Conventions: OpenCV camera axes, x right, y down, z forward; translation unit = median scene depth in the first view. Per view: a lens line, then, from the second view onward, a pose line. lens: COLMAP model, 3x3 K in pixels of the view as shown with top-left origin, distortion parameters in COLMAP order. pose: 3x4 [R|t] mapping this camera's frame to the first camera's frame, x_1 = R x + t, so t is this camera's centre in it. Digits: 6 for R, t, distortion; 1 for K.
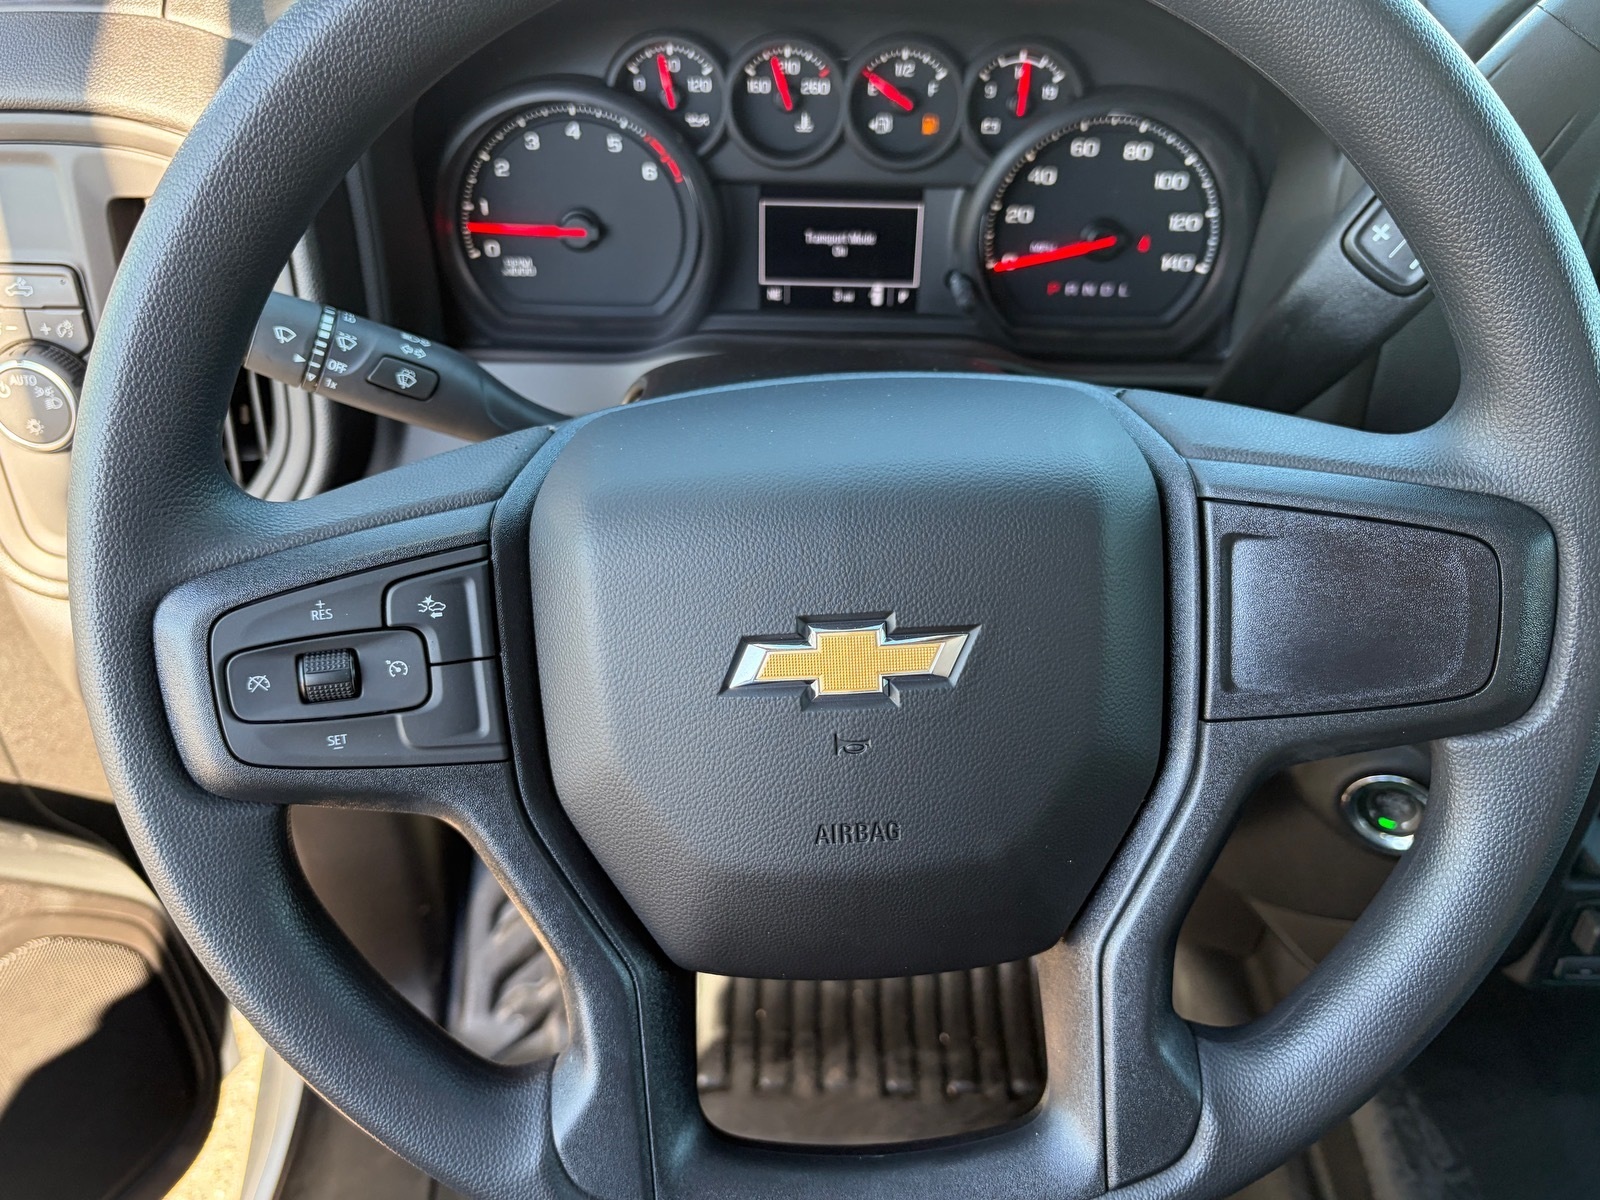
lens RADIAL K [[1308.5, 0, 801.2], [0, 1308.5, 591.7], [0, 0, 1]] dist [-0.010016, -0.001344]
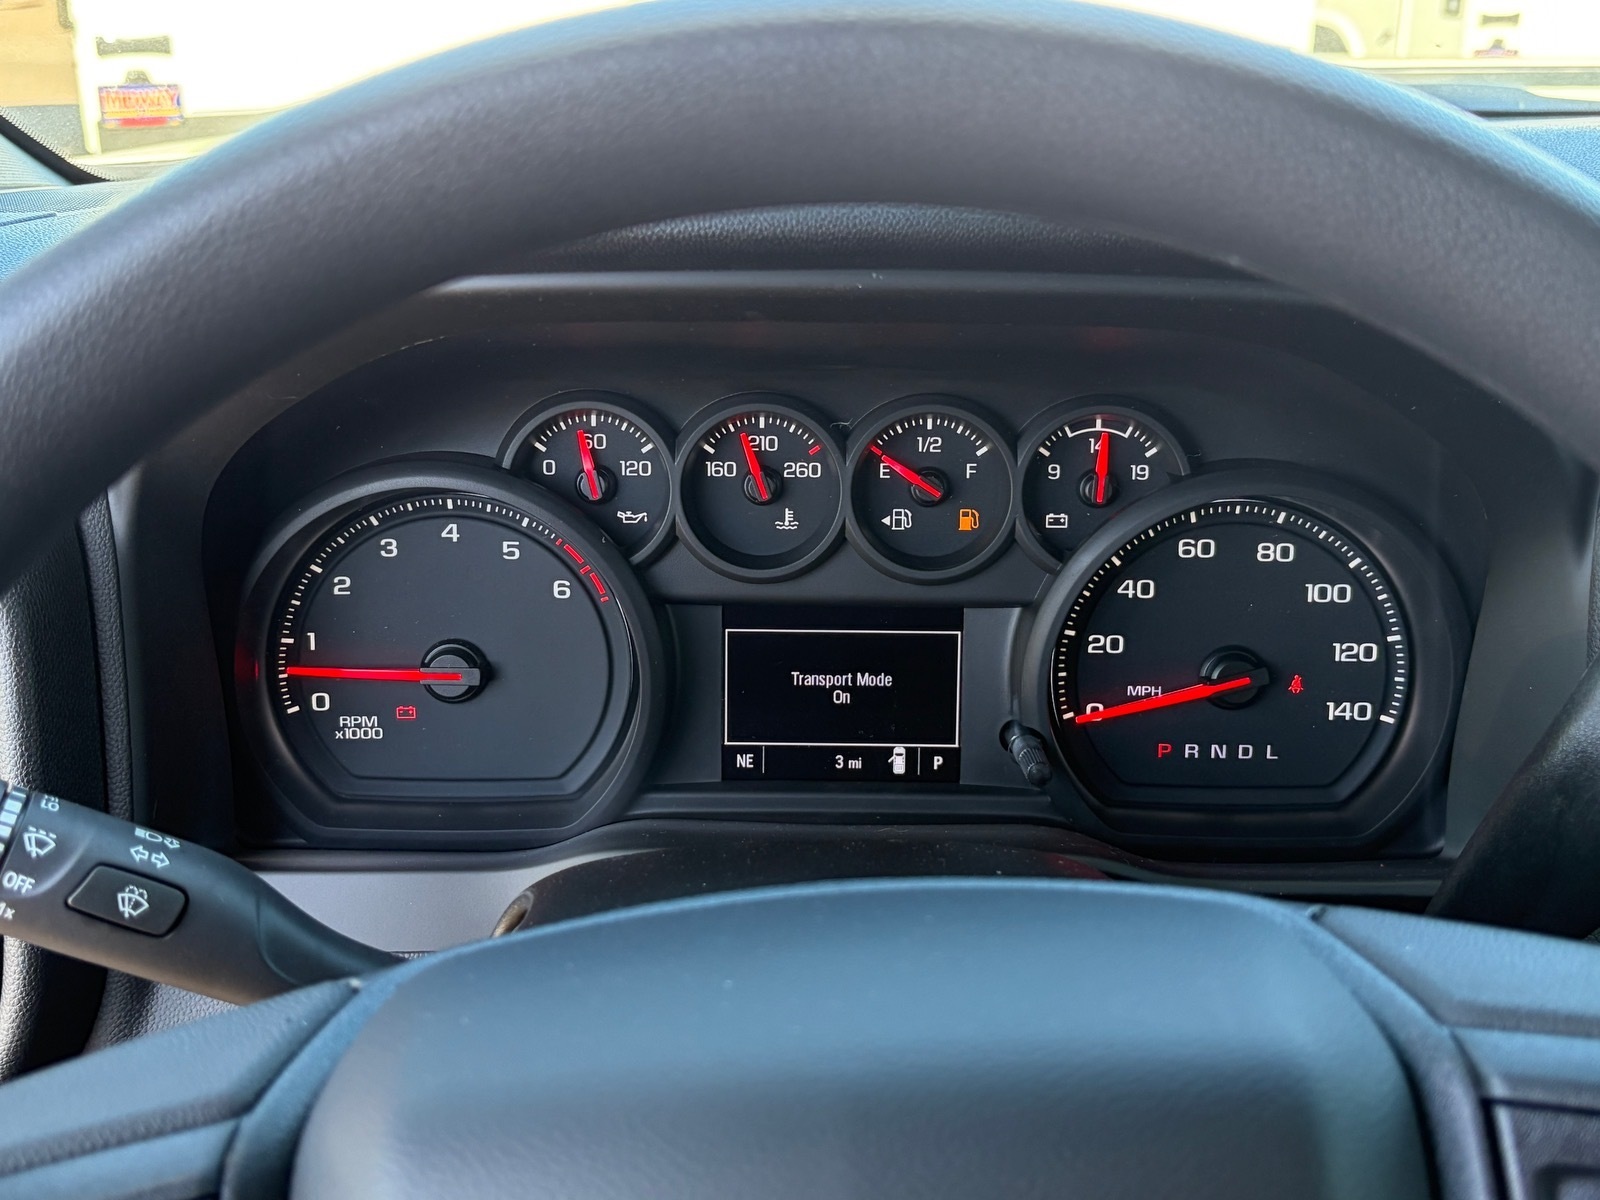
lens RADIAL K [[1820.0, 0, 807.4], [0, 1820.0, 596.1], [0, 0, 1]] dist [0.221547, -0.745450]
pose [[0.999912, -0.010566, 0.007963, 0.005183], [0.012527, 0.949752, -0.312751, -0.017841], [-0.004259, 0.312824, 0.949802, 0.097713]]
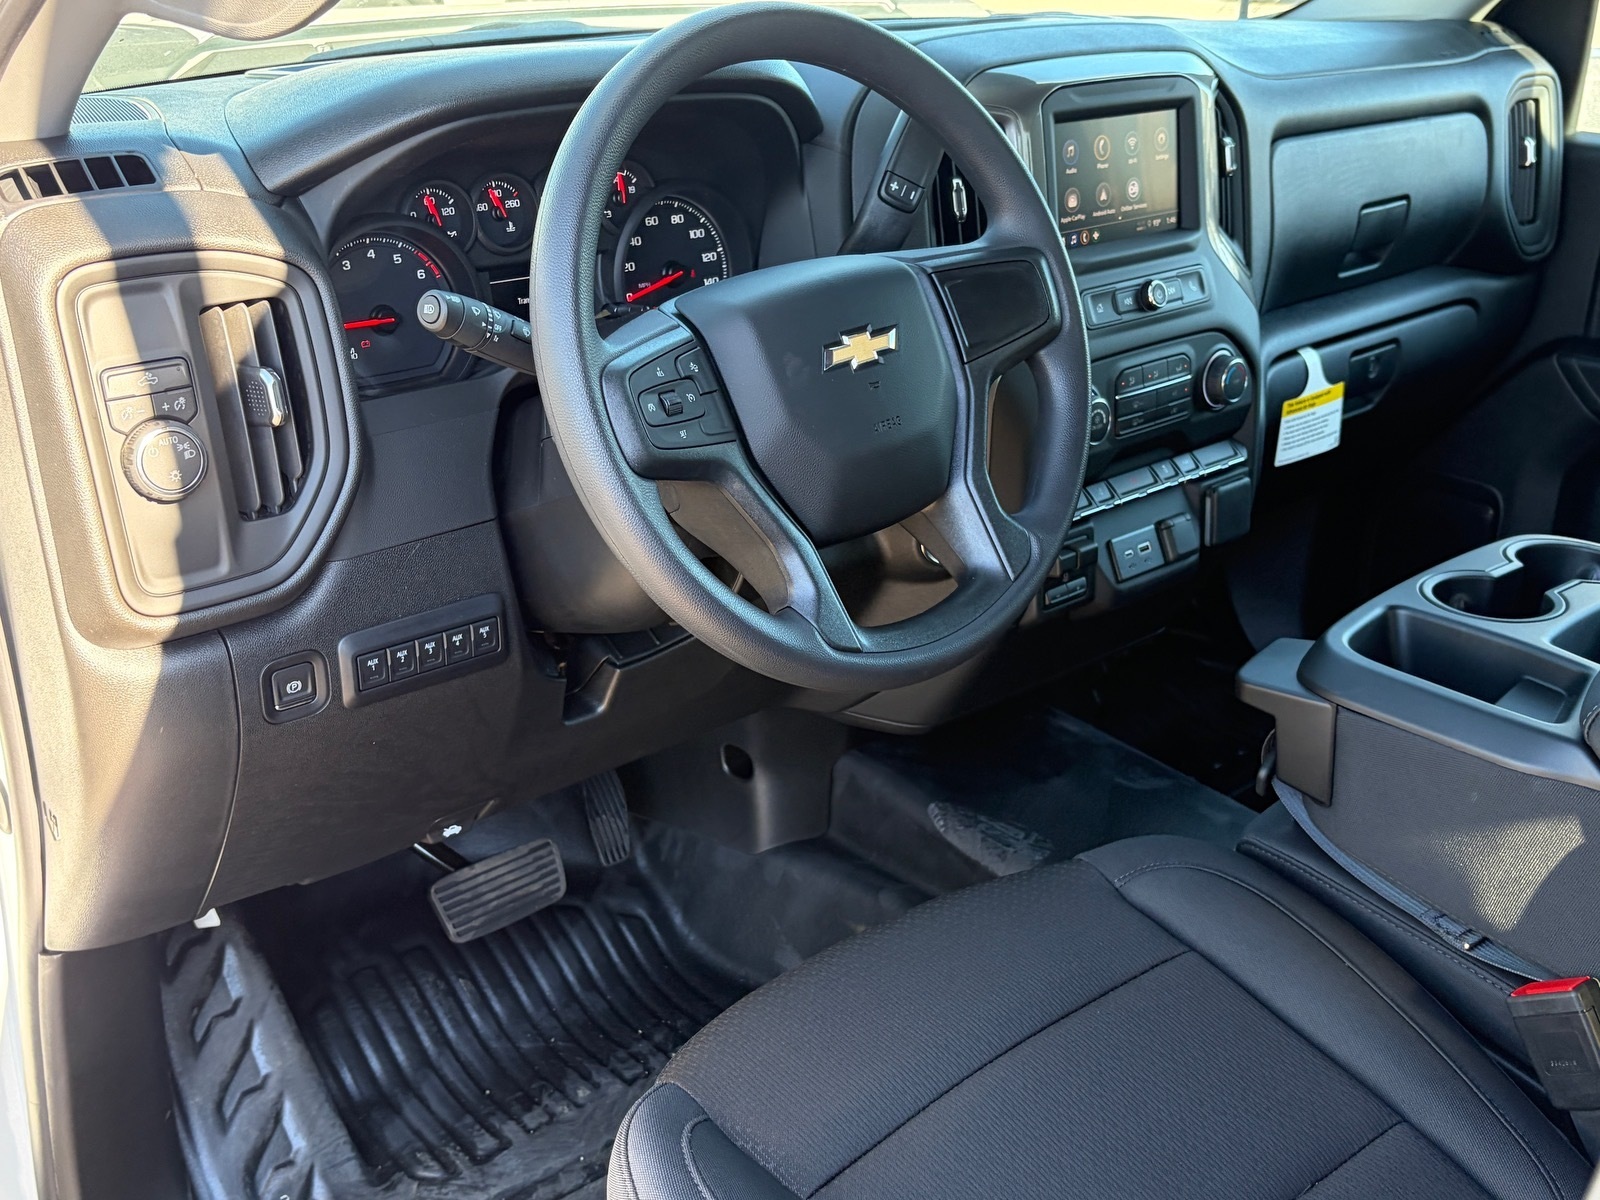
lens RADIAL K [[1648.3, 0, 807.8], [0, 1648.3, 594.3], [0, 0, 1]] dist [0.084845, -0.204390]
pose [[0.738154, -0.269060, 0.618656, -1.102841], [0.412427, 0.905682, -0.098200, 0.390484], [-0.533884, 0.327637, 0.779501, -0.607079]]
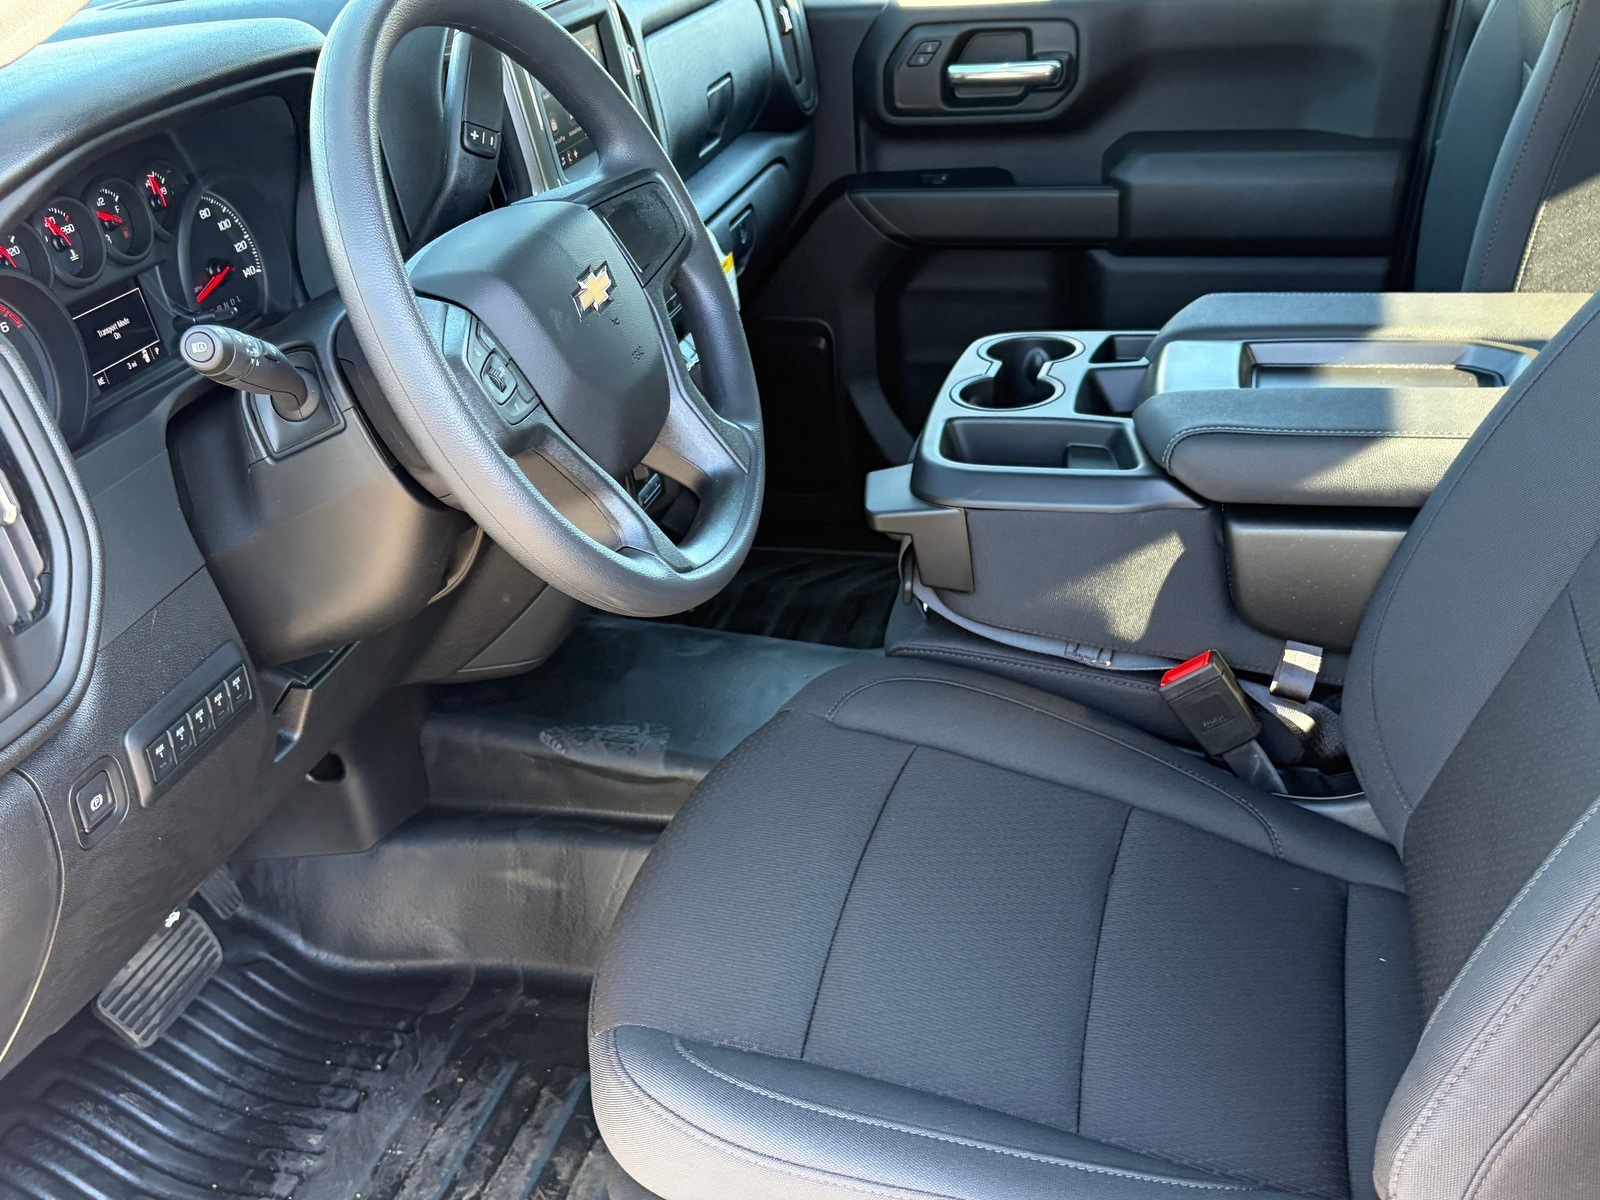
lens RADIAL K [[1648.3, 0, 807.8], [0, 1648.3, 594.3], [0, 0, 1]] dist [0.084845, -0.204390]
pose [[0.244022, -0.462848, 0.852188, -1.524924], [0.642128, 0.735634, 0.215673, 0.032512], [-0.726722, 0.494585, 0.476718, -0.250824]]
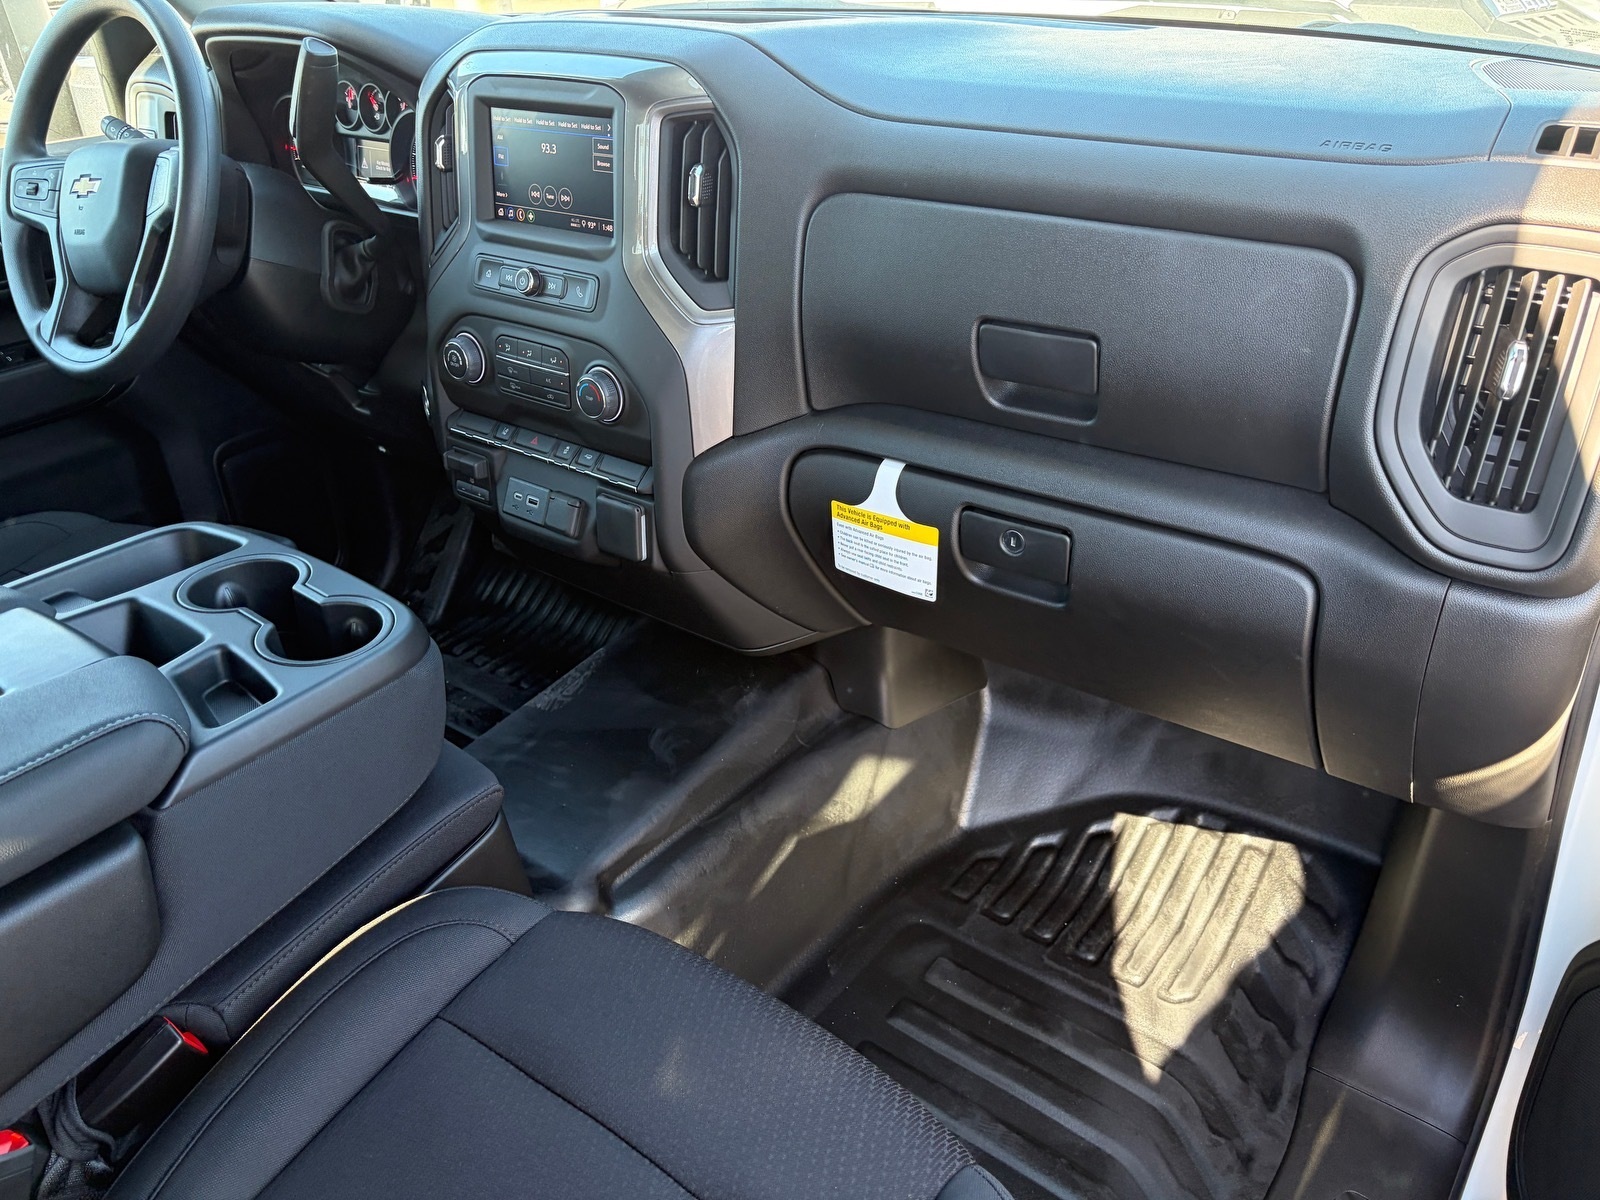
lens RADIAL K [[1188.9, 0, 800.0], [0, 1188.9, 600.0], [0, 0, 1]] dist [0.051343, -0.101115]
pose [[0.805622, 0.263991, -0.530360, 2.368508], [-0.330615, 0.943198, -0.032723, 0.365996], [0.491596, 0.201708, 0.847140, -0.441863]]
